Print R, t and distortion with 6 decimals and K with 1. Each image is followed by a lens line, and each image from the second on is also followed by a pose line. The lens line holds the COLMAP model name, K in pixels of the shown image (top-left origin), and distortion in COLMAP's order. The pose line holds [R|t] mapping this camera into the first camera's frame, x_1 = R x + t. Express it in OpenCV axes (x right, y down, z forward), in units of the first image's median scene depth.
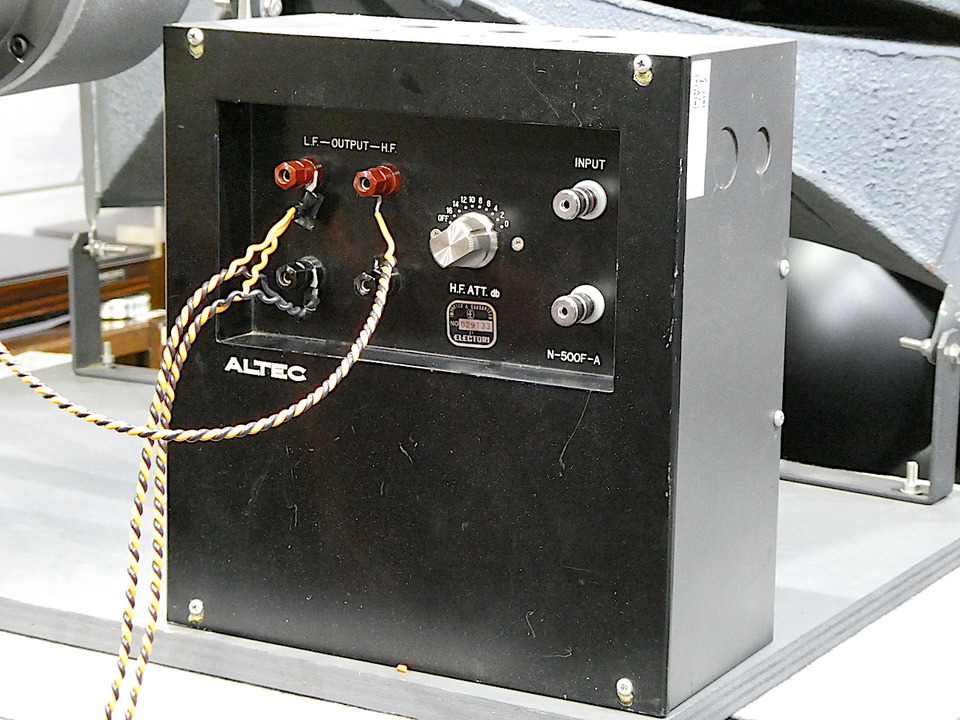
lens RADIAL K [[2461.1, 0, 482.5], [0, 2461.1, 358.6], [0, 0, 1]] dist [0.240375, 0.000000]
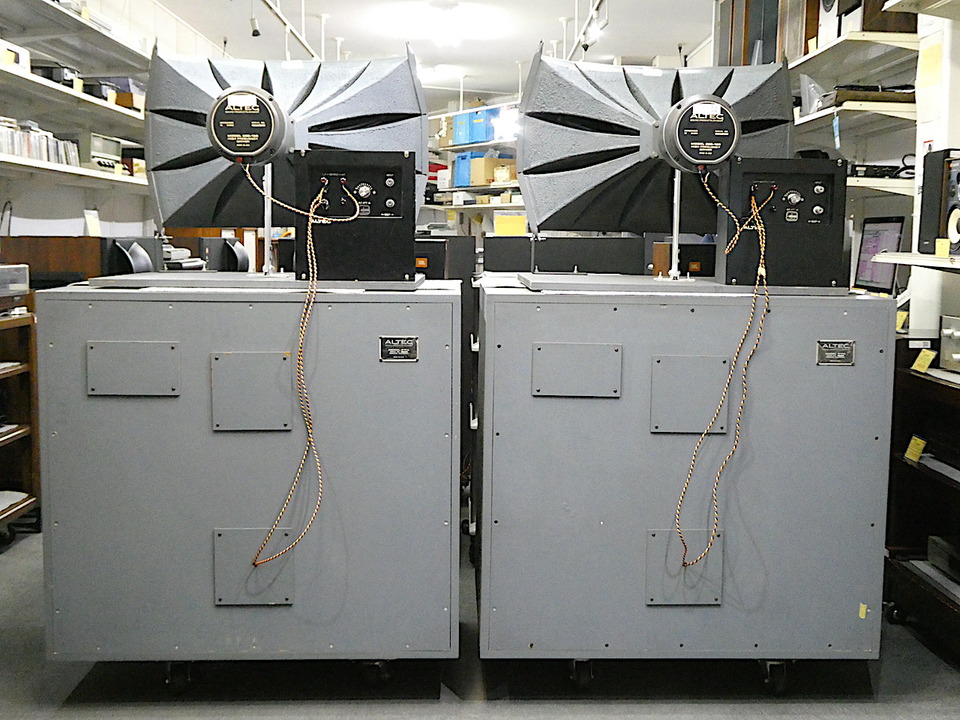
lens RADIAL K [[1126.9, 0, 487.8], [0, 1126.9, 354.4], [0, 0, 1]] dist [0.019889, 0.000000]
pose [[0.841970, -0.069570, 0.535020, -1.018495], [0.115036, 0.991997, -0.052042, 0.416516], [-0.527118, 0.105365, 0.843235, -0.991004]]
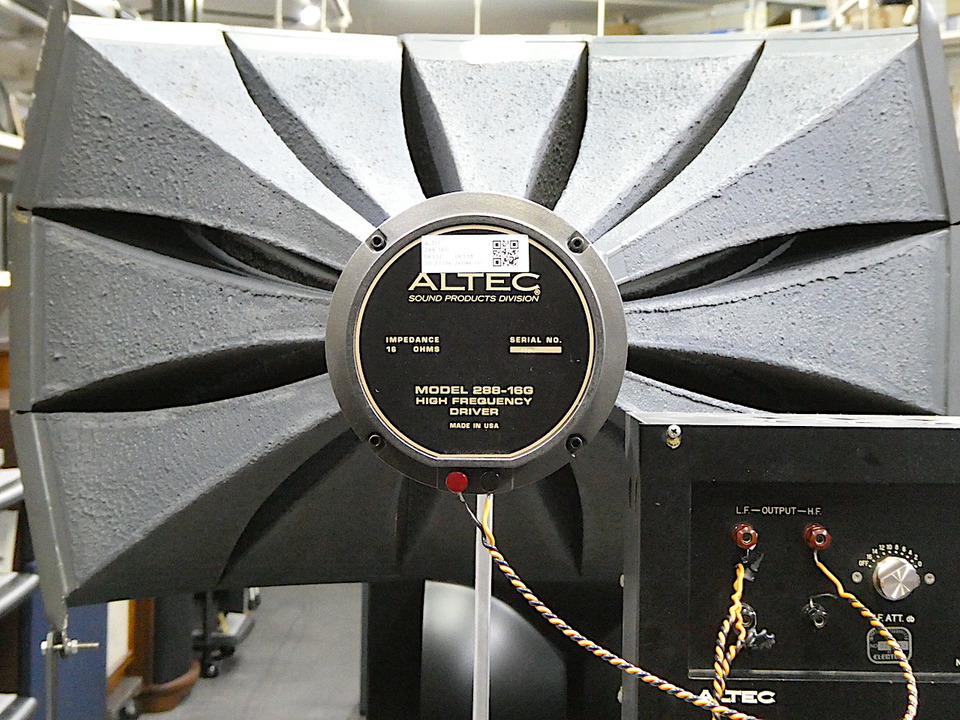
lens RADIAL K [[2461.1, 0, 482.9], [0, 2461.1, 361.9], [0, 0, 1]] dist [0.240375, 0.000000]
pose [[0.858763, -0.021995, 0.511902, -0.844310], [0.102492, 0.986260, -0.129562, -0.013552], [-0.502018, 0.163729, 0.849218, -0.012910]]
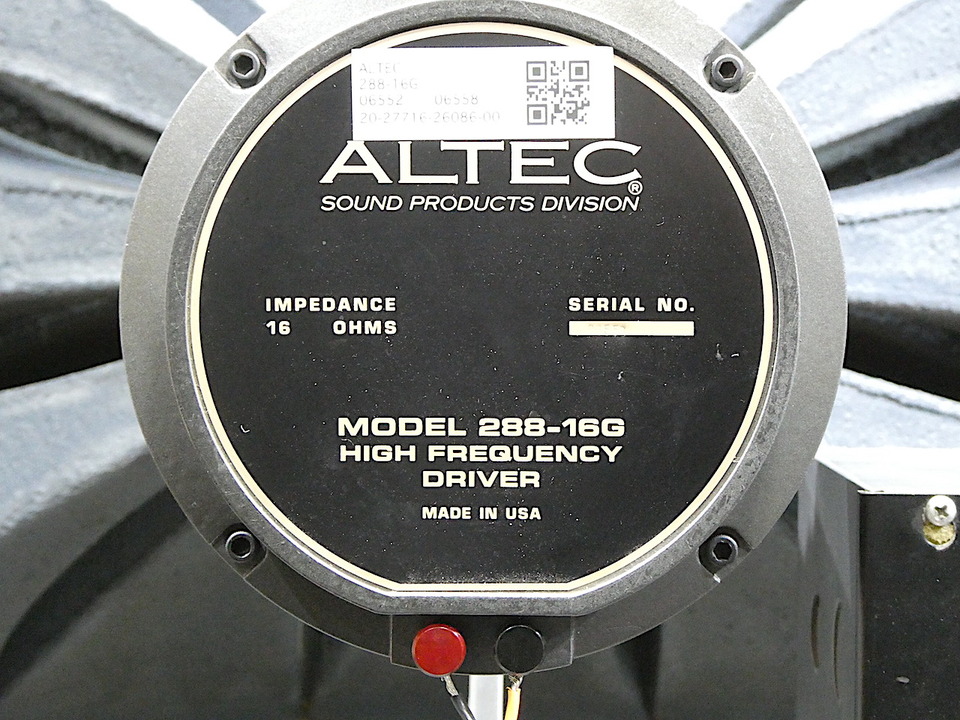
lens RADIAL K [[3264.6, 0, 501.2], [0, 3264.6, 355.7], [0, 0, 1]] dist [0.571654, 0.000000]
pose [[0.846753, -0.036838, 0.530709, -0.581012], [0.107037, 0.988996, -0.102131, -0.101523], [-0.521107, 0.143285, 0.841378, 0.449477]]
